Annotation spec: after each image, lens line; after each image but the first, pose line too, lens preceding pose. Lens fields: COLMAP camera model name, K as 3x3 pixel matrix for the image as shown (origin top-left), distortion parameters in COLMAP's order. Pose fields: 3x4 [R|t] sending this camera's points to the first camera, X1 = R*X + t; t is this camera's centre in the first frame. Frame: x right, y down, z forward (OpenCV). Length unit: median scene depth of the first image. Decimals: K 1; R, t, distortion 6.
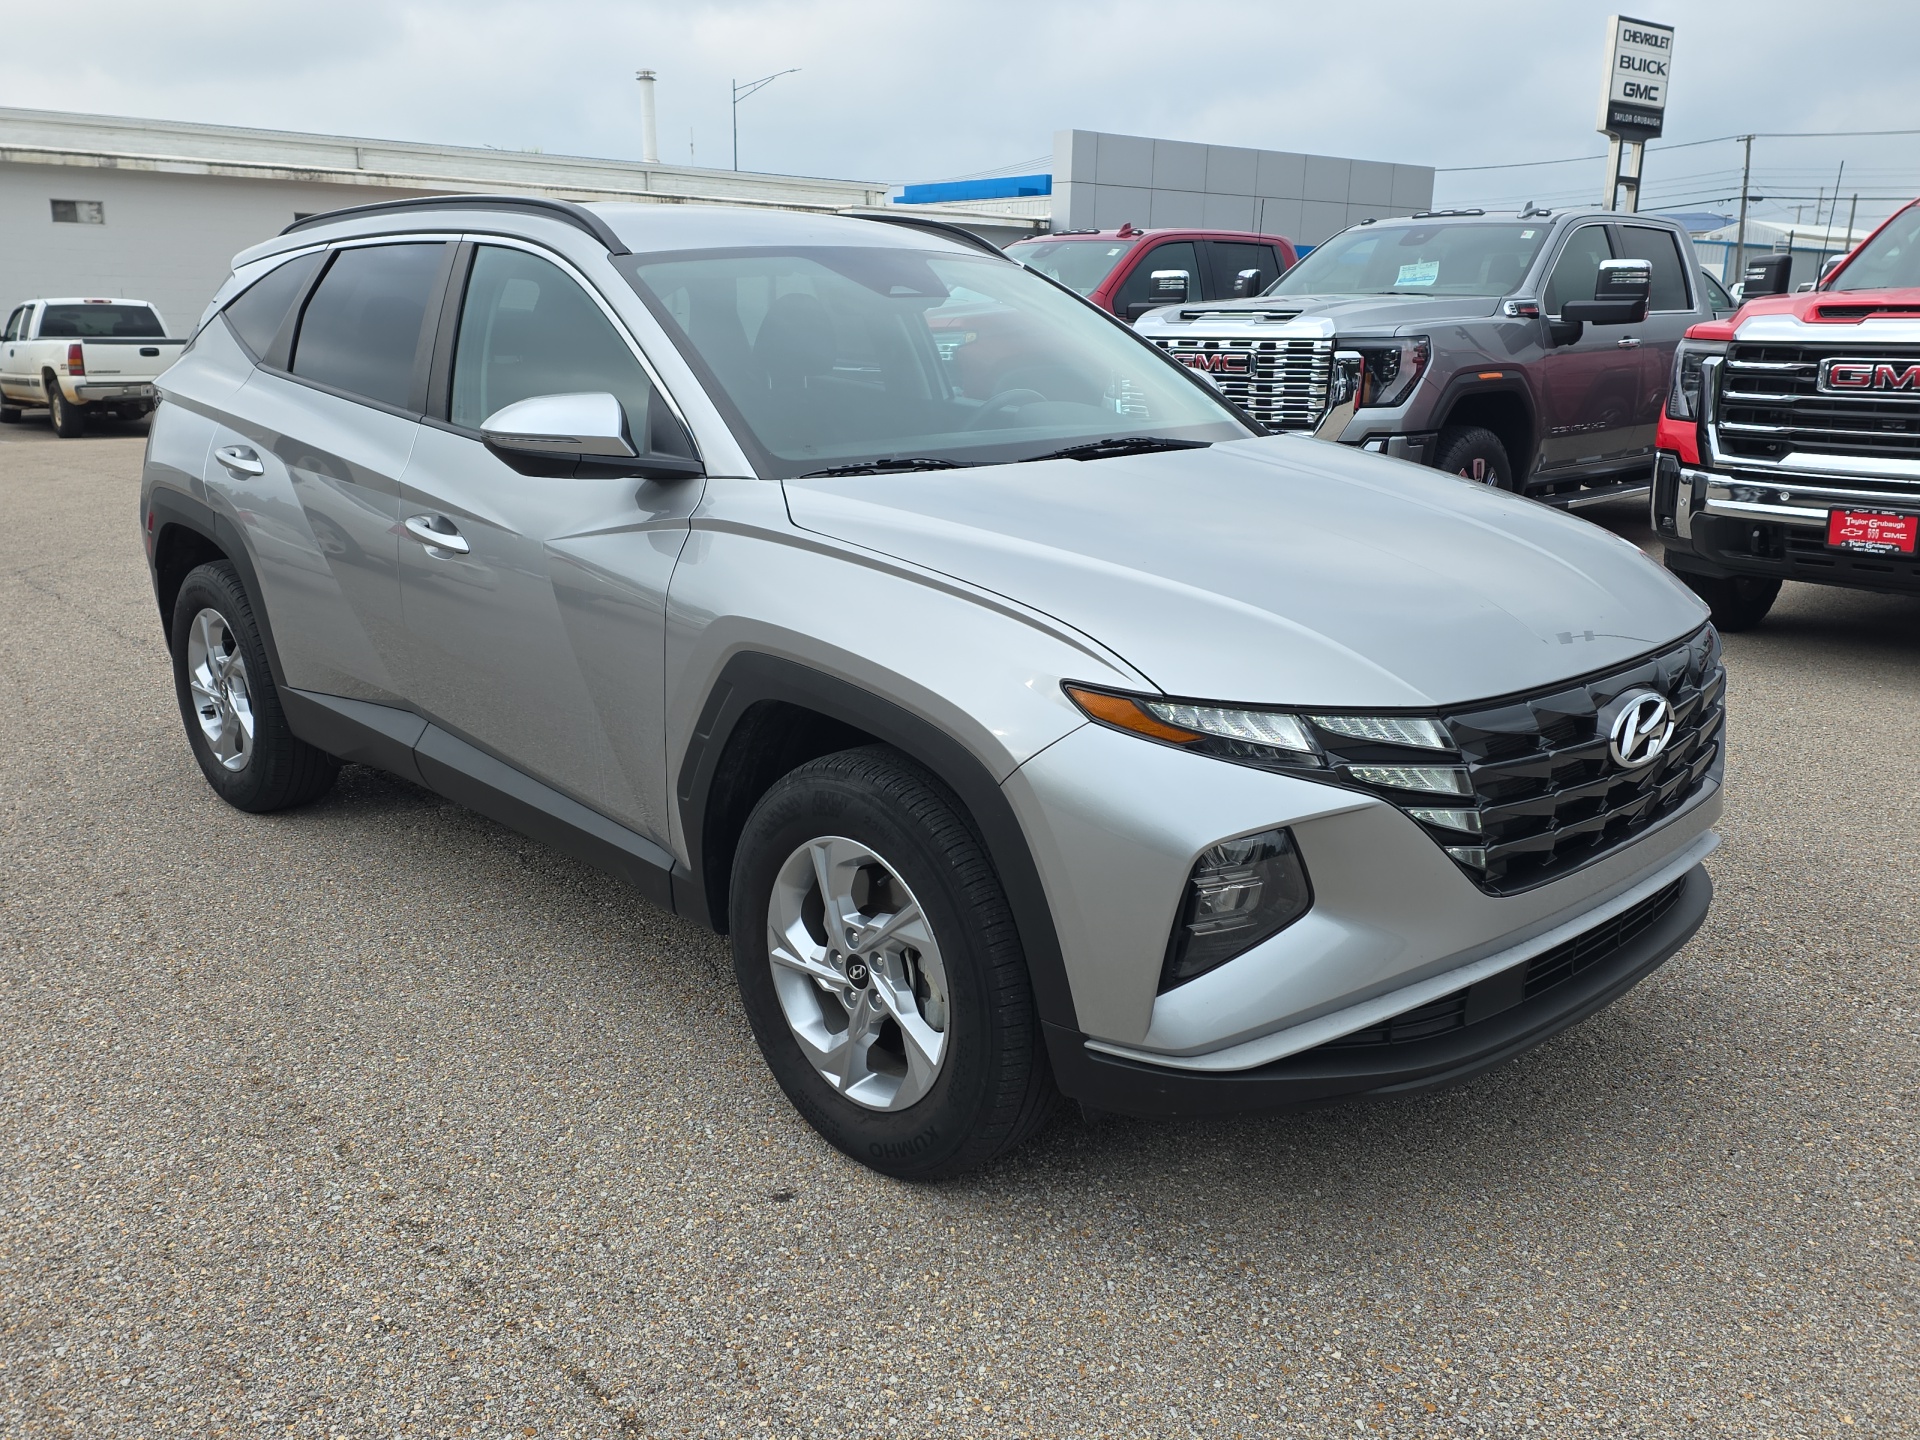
lens RADIAL K [[1526.8, 0, 949.0], [0, 1526.8, 718.0], [0, 0, 1]] dist [0.068958, -0.066786]
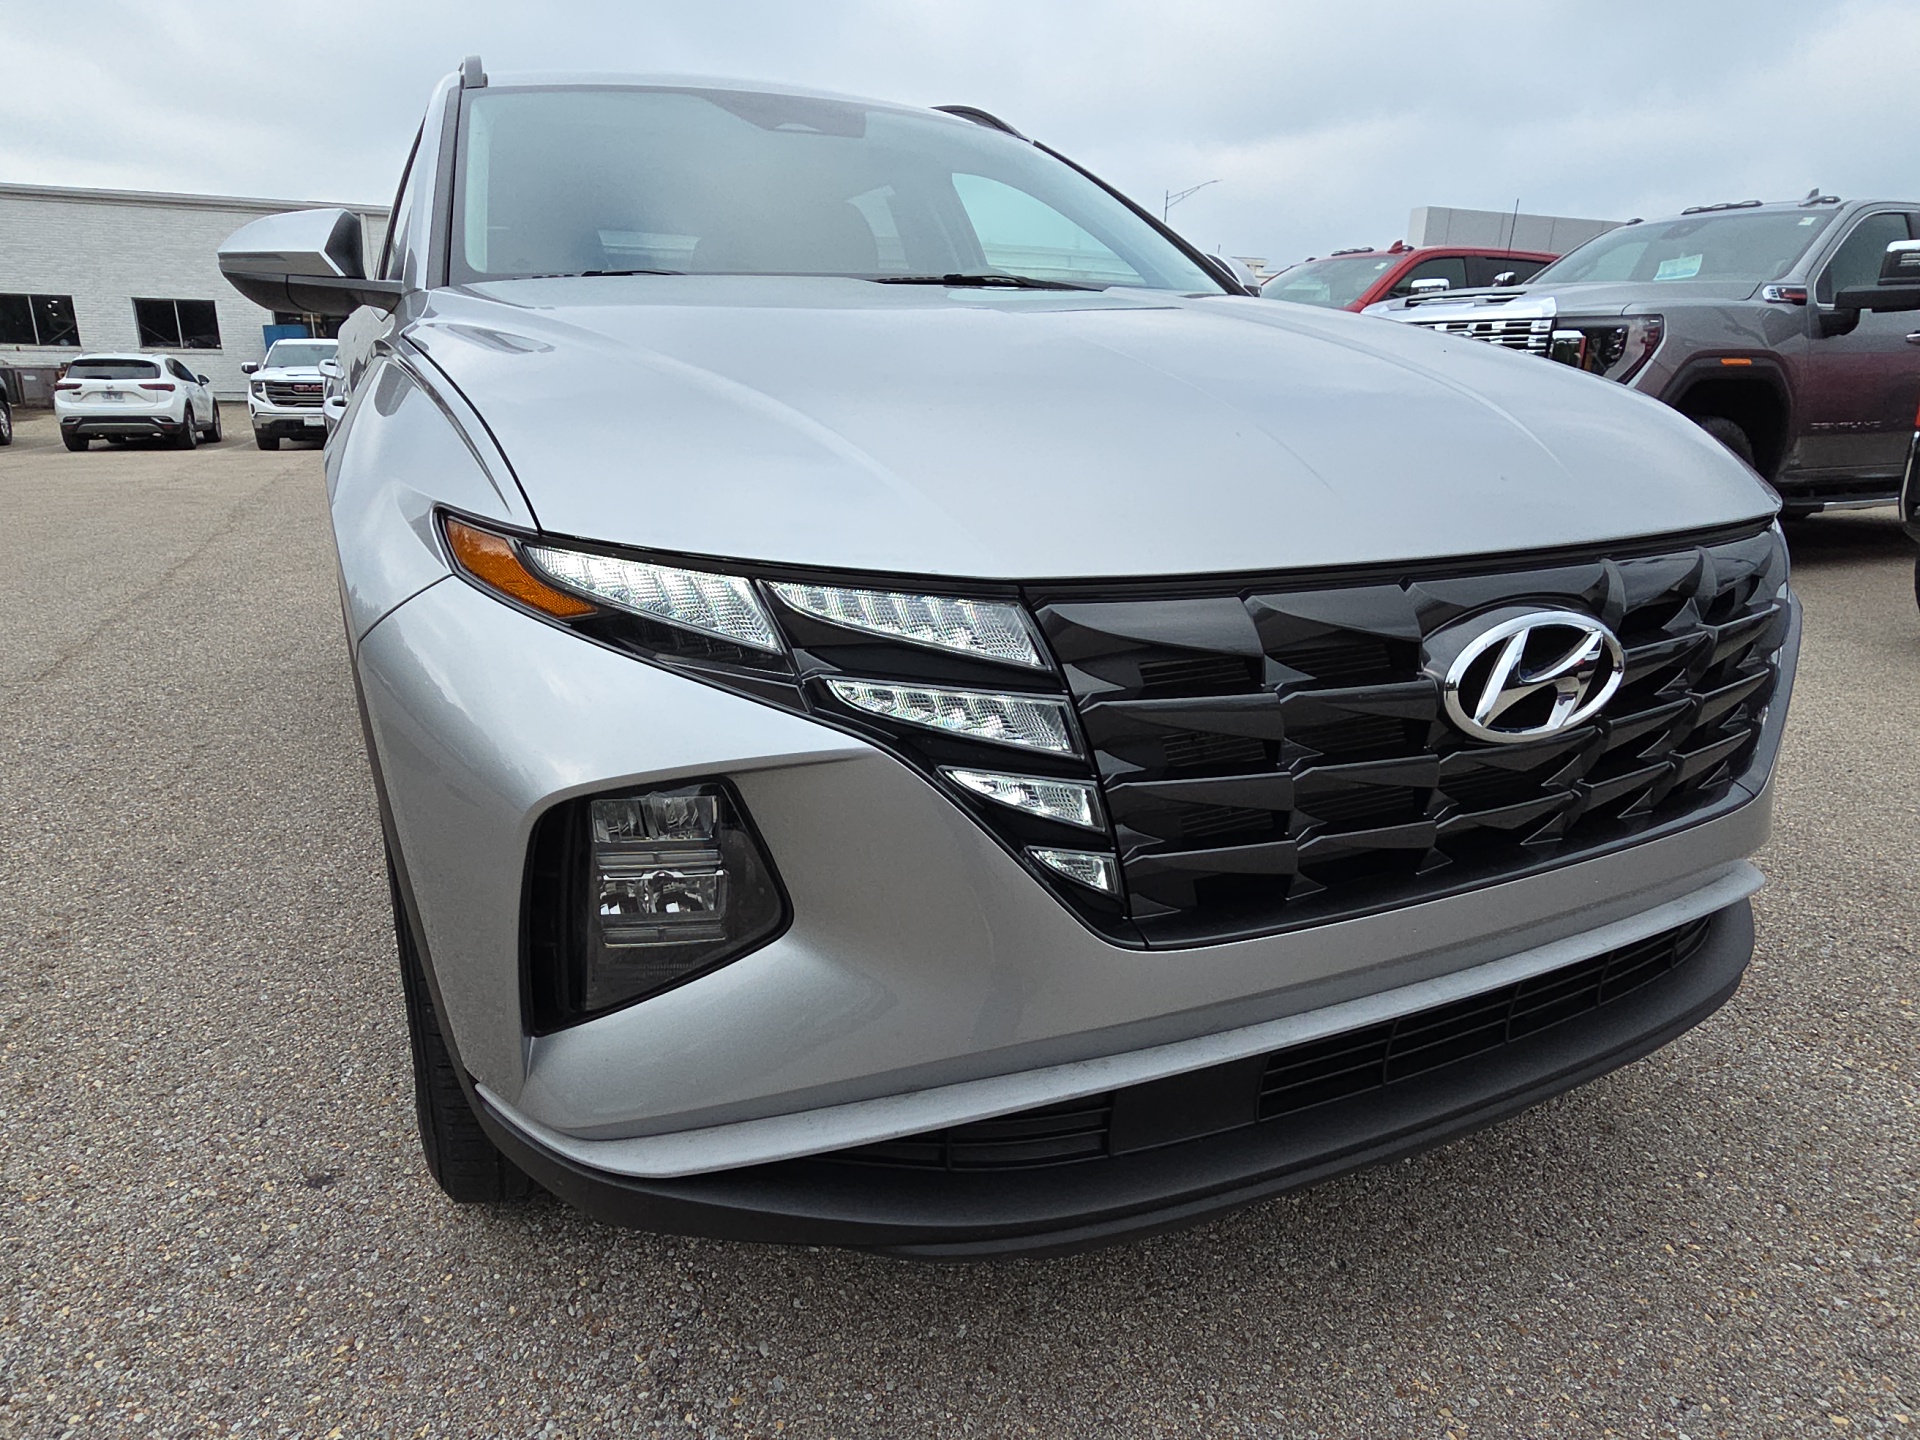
lens RADIAL K [[1169.7, 0, 945.2], [0, 1169.7, 734.1], [0, 0, 1]] dist [-0.001657, 0.003315]
pose [[0.955086, 0.092996, -0.281357, 0.165003], [-0.080464, 0.995195, 0.055798, 0.009675], [0.285194, -0.030653, 0.957980, 0.242703]]
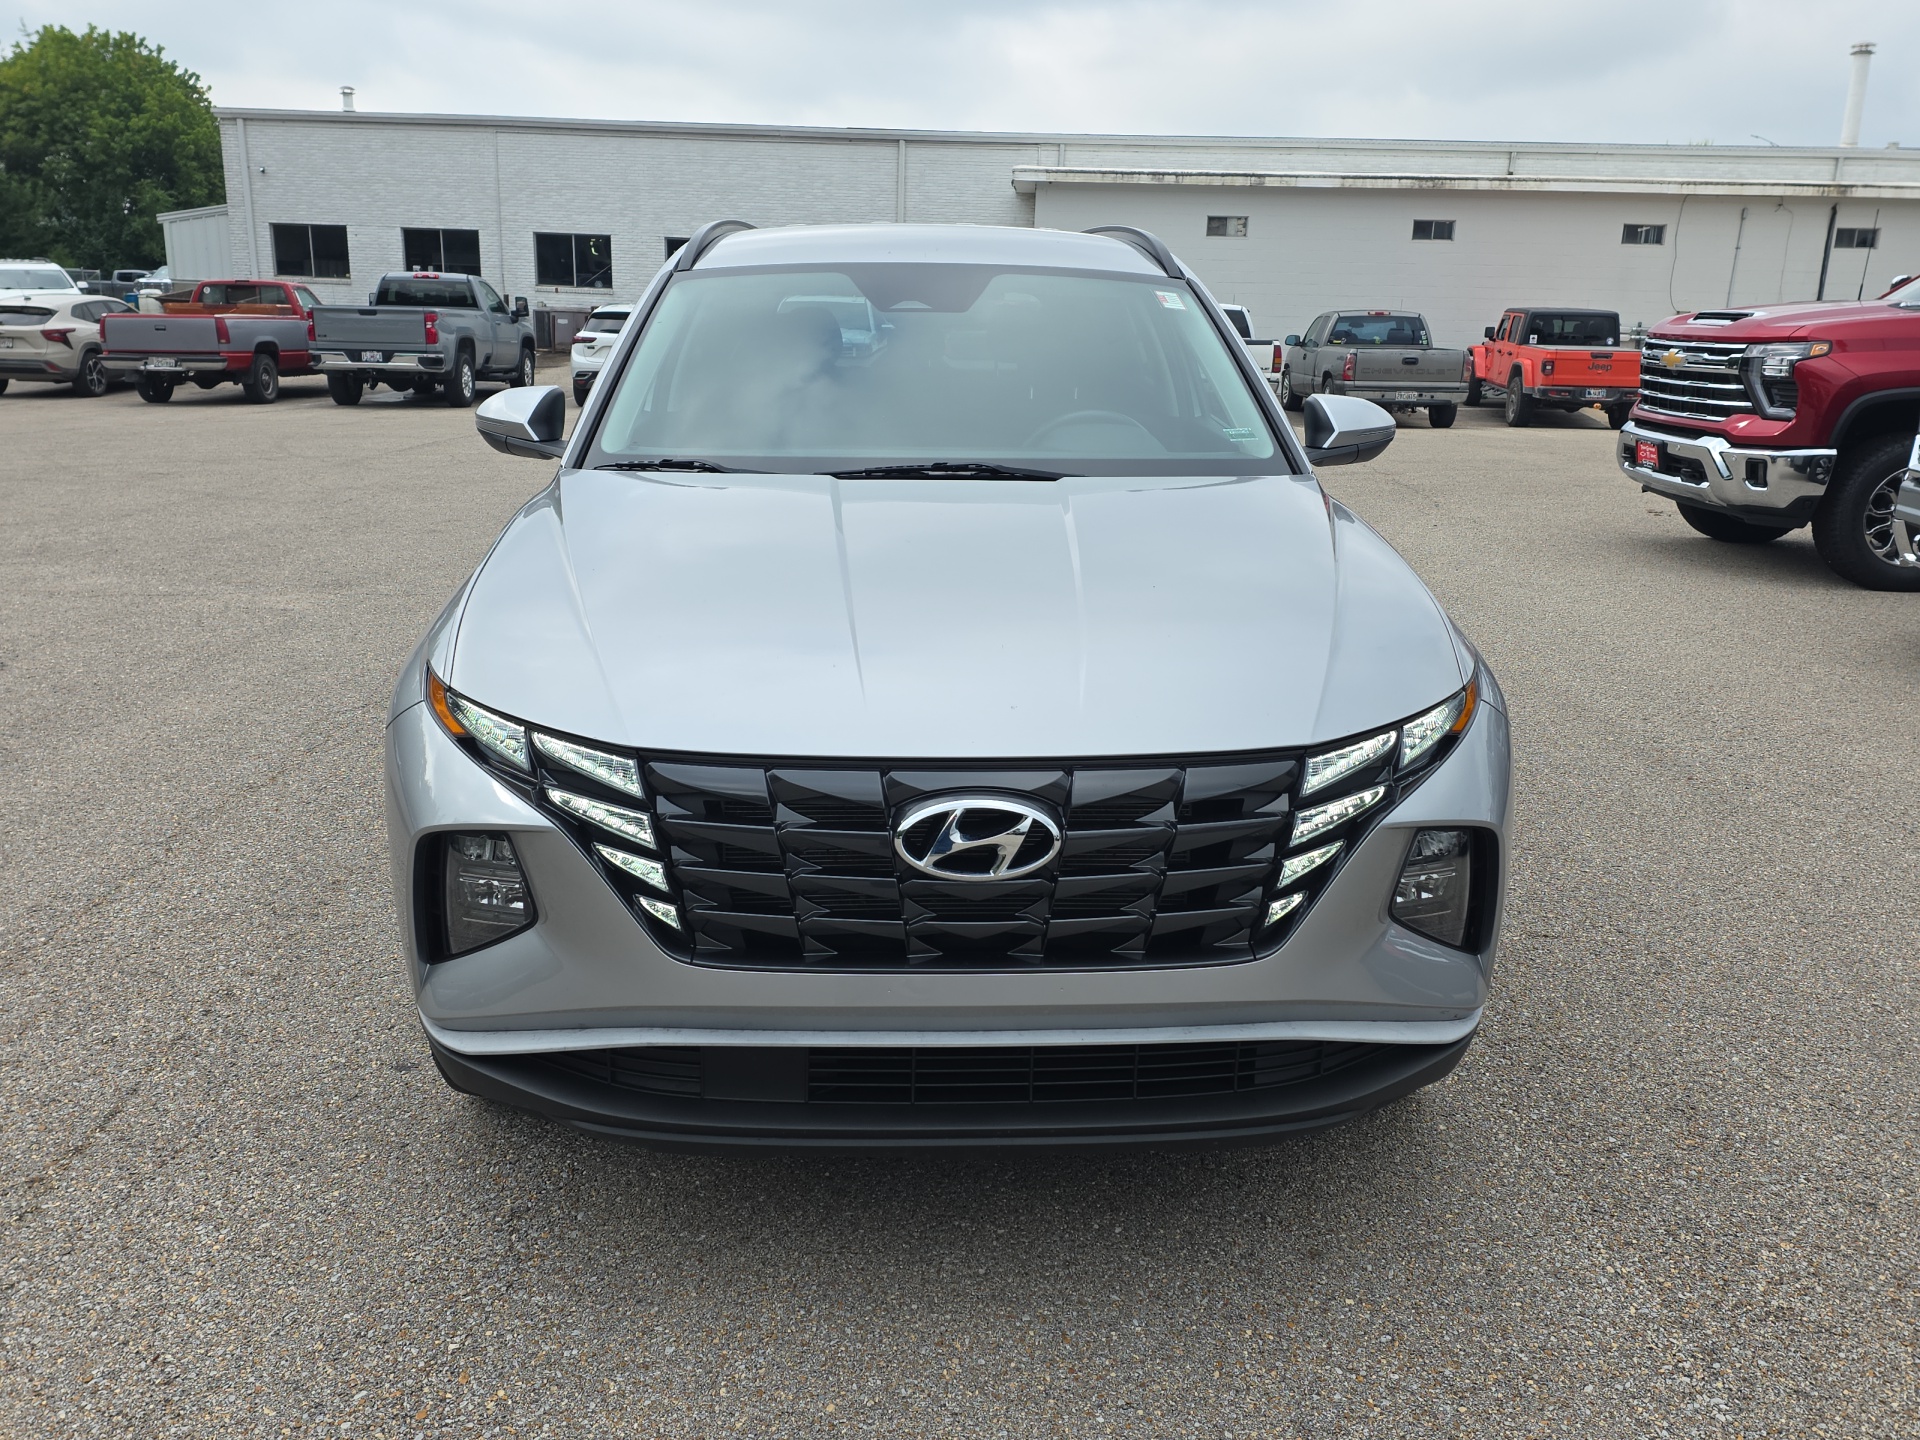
lens RADIAL K [[1526.8, 0, 952.2], [0, 1526.8, 711.6], [0, 0, 1]] dist [0.068958, -0.066786]
pose [[0.759734, 0.176887, -0.625712, 0.426155], [-0.180106, 0.981883, 0.058892, -0.048671], [0.624793, 0.067952, 0.777828, 0.150937]]
